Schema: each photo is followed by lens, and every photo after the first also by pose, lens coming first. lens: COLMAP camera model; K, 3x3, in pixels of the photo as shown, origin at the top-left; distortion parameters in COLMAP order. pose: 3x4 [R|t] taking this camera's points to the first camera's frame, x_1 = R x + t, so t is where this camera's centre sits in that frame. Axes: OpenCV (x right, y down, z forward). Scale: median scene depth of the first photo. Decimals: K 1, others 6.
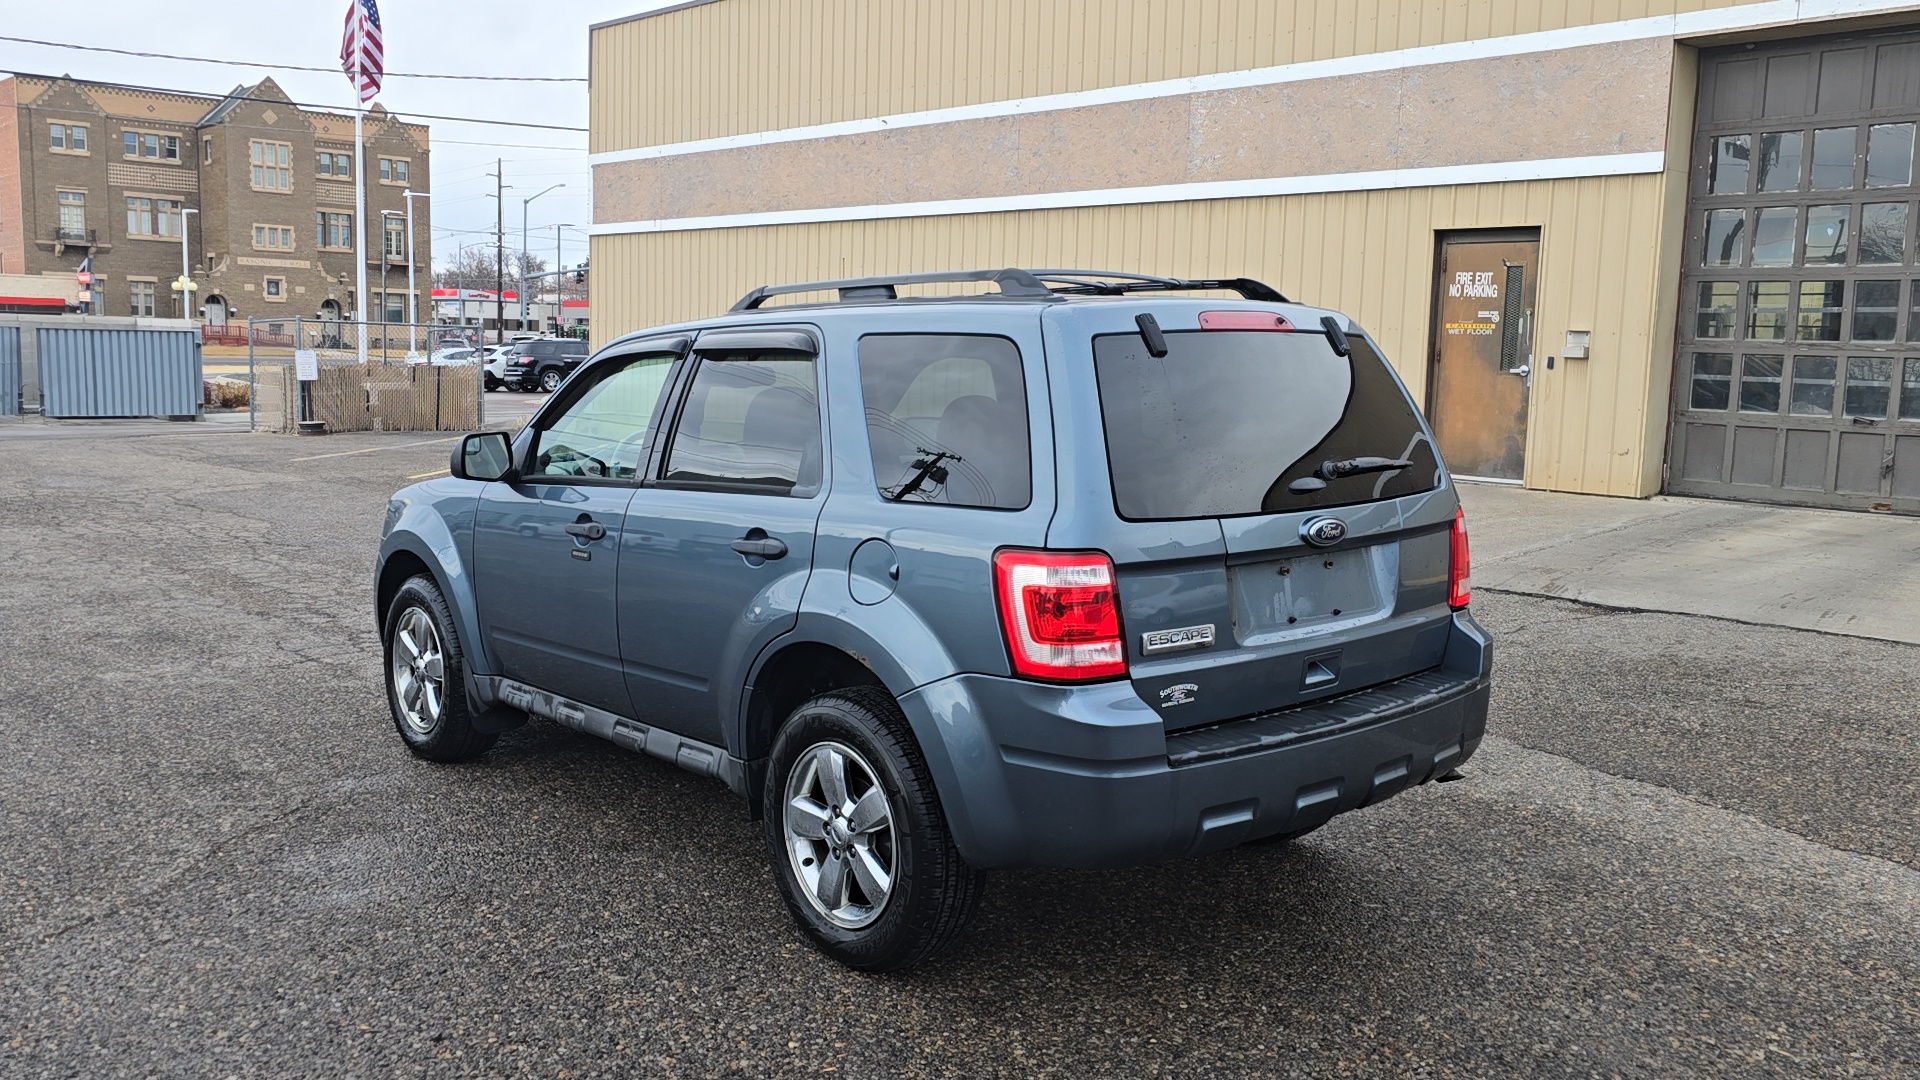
lens RADIAL K [[1608.2, 0, 975.0], [0, 1608.2, 567.6], [0, 0, 1]] dist [0.006234, 0.003179]
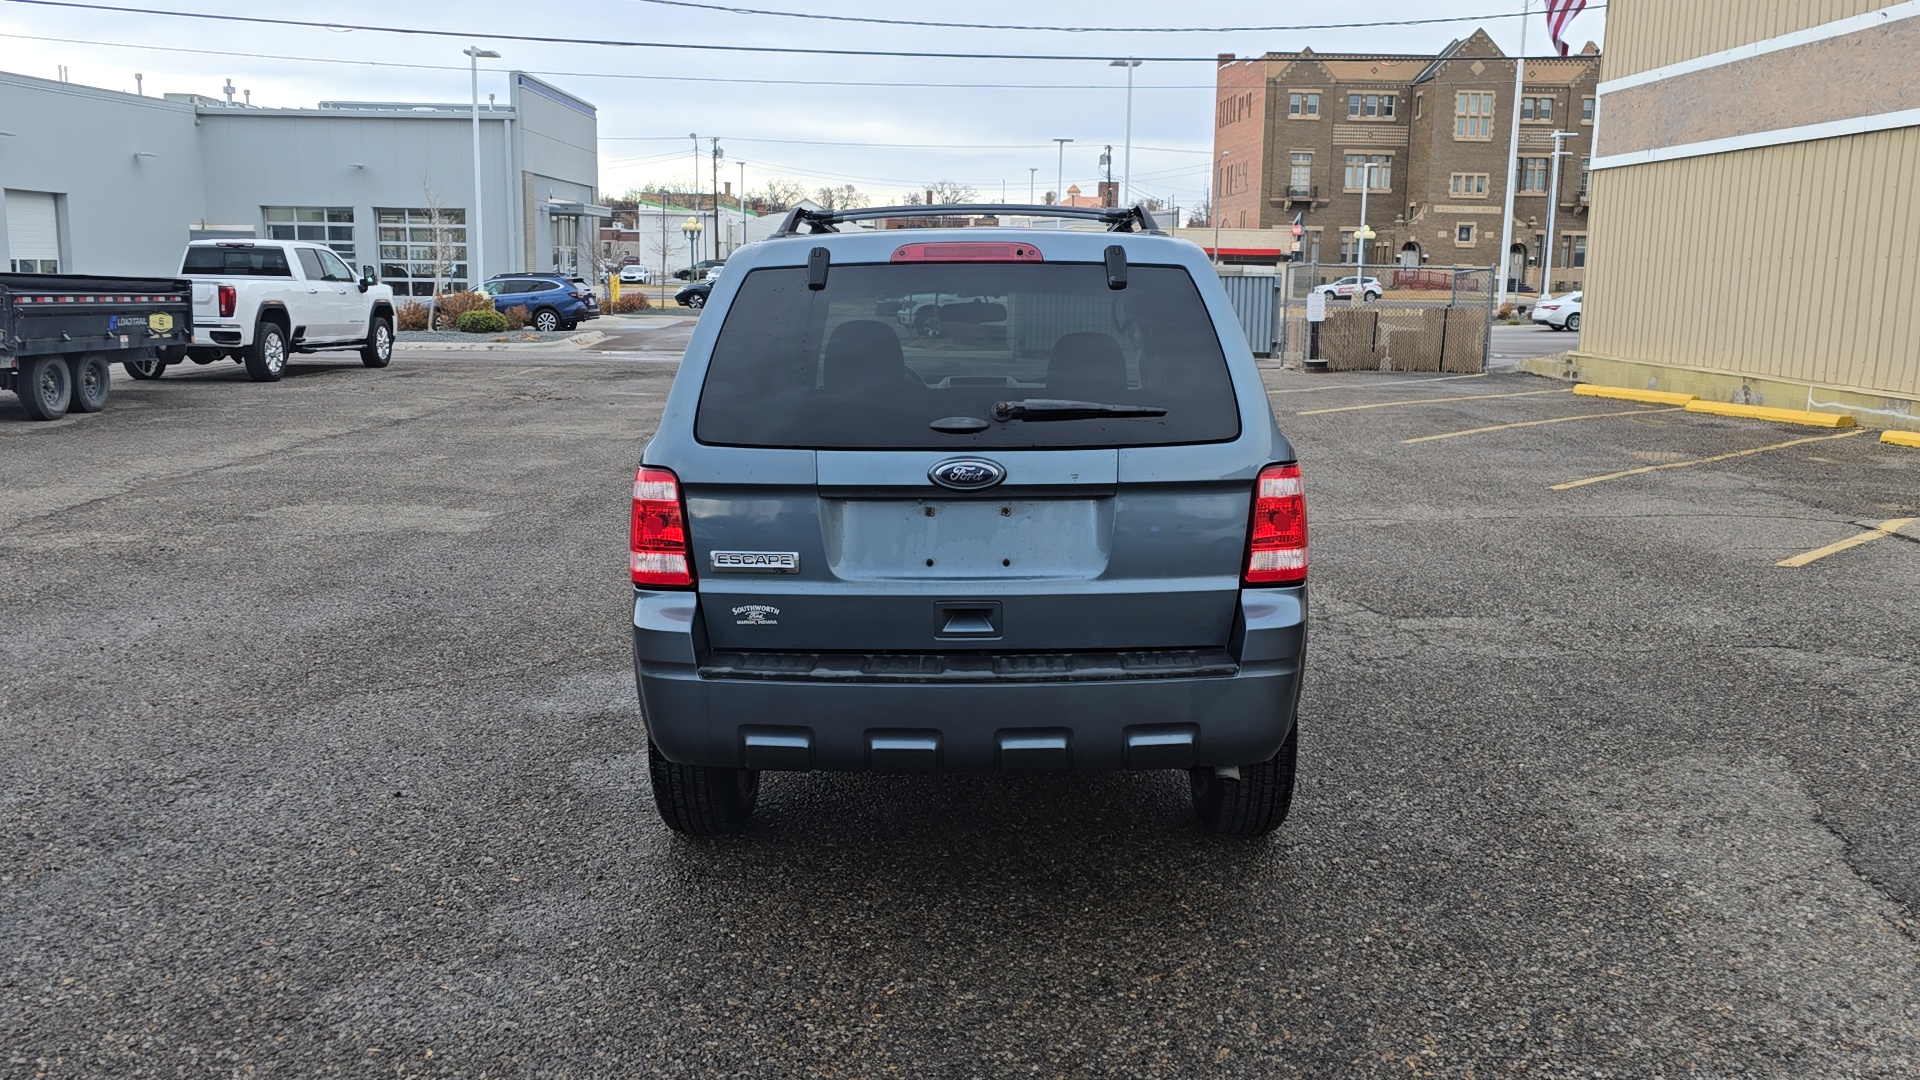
lens RADIAL K [[1608.2, 0, 975.0], [0, 1608.2, 567.6], [0, 0, 1]] dist [0.006234, 0.003179]
pose [[0.736338, 0.110785, -0.667483, 0.238422], [-0.088078, 0.993805, 0.067783, -0.008950], [0.670857, 0.008879, 0.741534, 0.082694]]
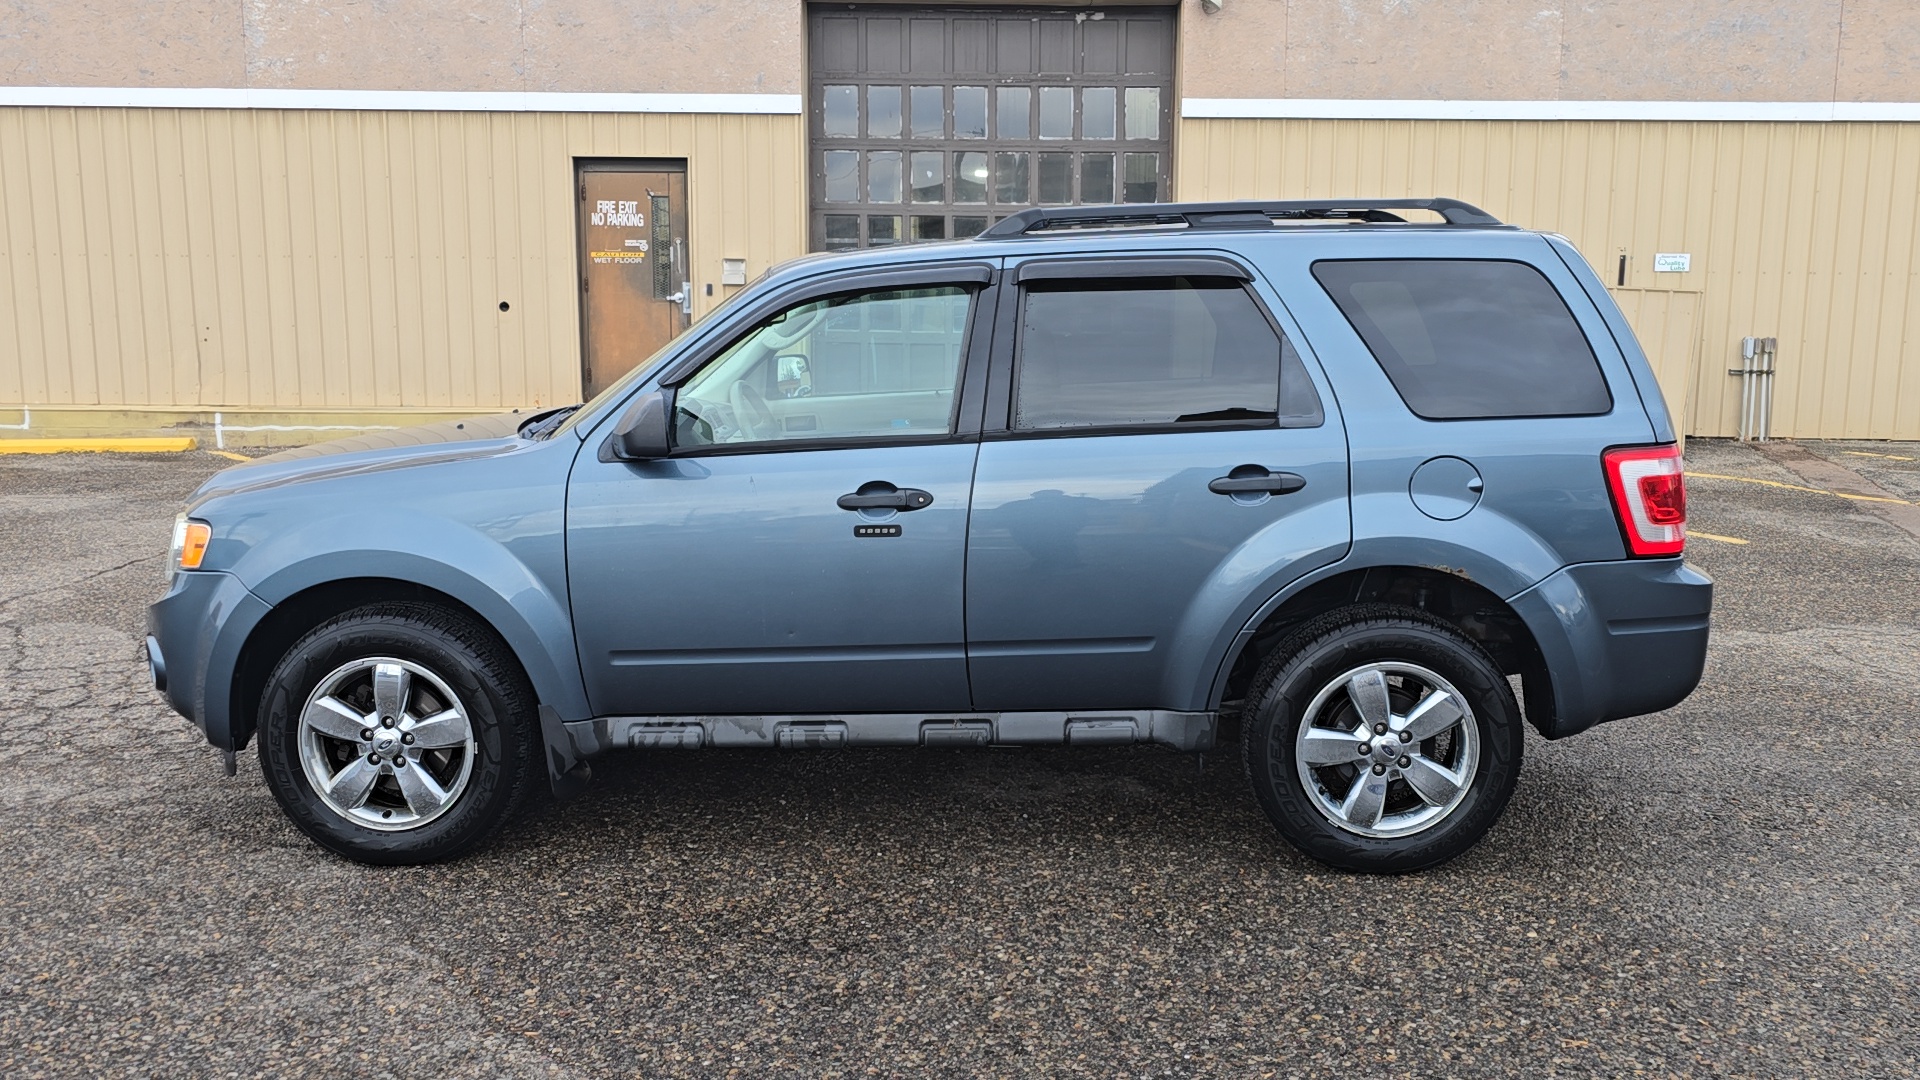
lens RADIAL K [[1608.2, 0, 975.0], [0, 1608.2, 567.6], [0, 0, 1]] dist [0.006234, 0.003179]
pose [[0.681214, -0.141649, 0.718250, -0.293288], [0.111208, 0.989739, 0.089718, -0.021098], [-0.723588, 0.018758, 0.689977, 0.142800]]
